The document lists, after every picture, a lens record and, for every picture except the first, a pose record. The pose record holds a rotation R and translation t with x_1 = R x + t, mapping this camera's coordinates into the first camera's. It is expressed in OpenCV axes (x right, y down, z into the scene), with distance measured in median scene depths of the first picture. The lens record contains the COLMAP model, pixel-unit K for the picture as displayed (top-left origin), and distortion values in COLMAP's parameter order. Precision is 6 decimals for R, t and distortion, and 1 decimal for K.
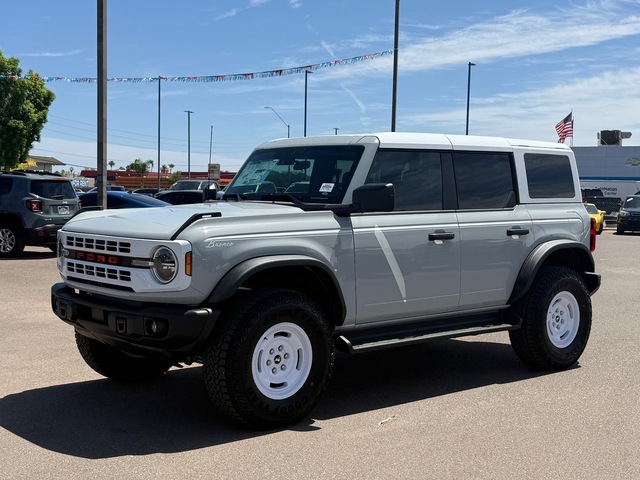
lens RADIAL K [[883.8, 0, 327.3], [0, 883.8, 240.0], [0, 0, 1]] dist [0.119570, -0.038979]
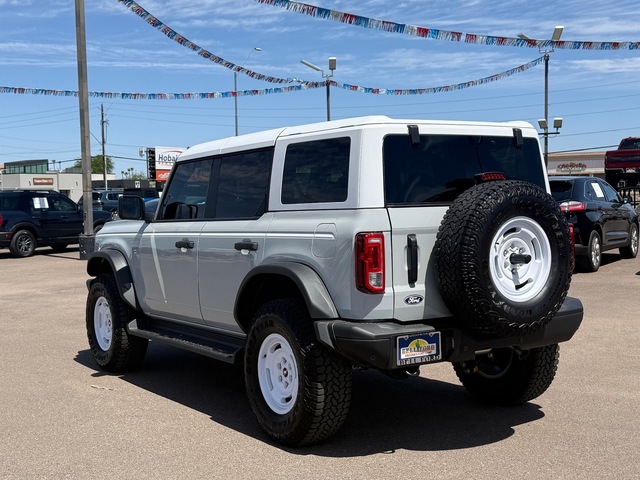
lens RADIAL K [[884.0, 0, 320.0], [0, 884.0, 240.0], [0, 0, 1]] dist [0.119669, -0.026578]
pose [[-0.147865, 0.033938, -0.988425, 1.063818], [-0.031971, 0.998725, 0.039075, -0.051515], [0.988491, 0.037379, -0.146591, 1.259192]]
